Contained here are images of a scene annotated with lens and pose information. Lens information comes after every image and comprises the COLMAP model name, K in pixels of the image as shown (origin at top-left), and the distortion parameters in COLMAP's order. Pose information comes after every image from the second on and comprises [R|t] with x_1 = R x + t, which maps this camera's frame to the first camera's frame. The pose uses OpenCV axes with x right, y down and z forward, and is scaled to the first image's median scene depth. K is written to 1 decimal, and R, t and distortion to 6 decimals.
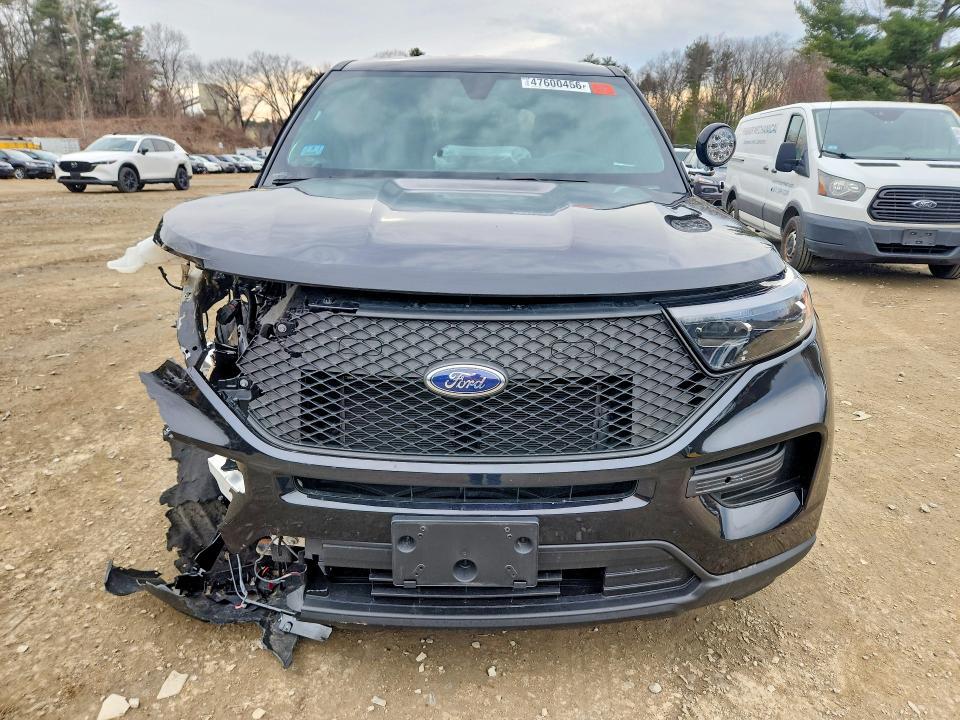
lens RADIAL K [[712.0, 0, 480.0], [0, 712.0, 360.0], [0, 0, 1]] dist [-0.003537, 0.002940]
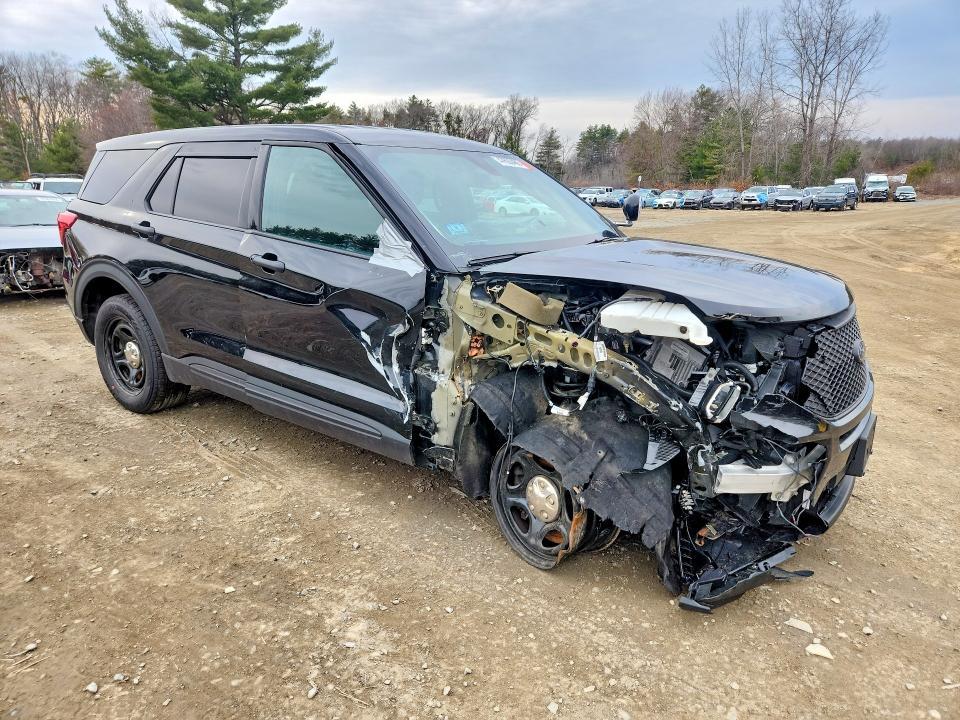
lens RADIAL K [[712.0, 0, 480.0], [0, 712.0, 360.0], [0, 0, 1]] dist [-0.003537, 0.002940]
pose [[0.516873, -0.218435, 0.827725, -0.174020], [0.235065, 0.965947, 0.108125, -0.032172], [-0.823157, 0.138683, 0.550618, 0.066711]]
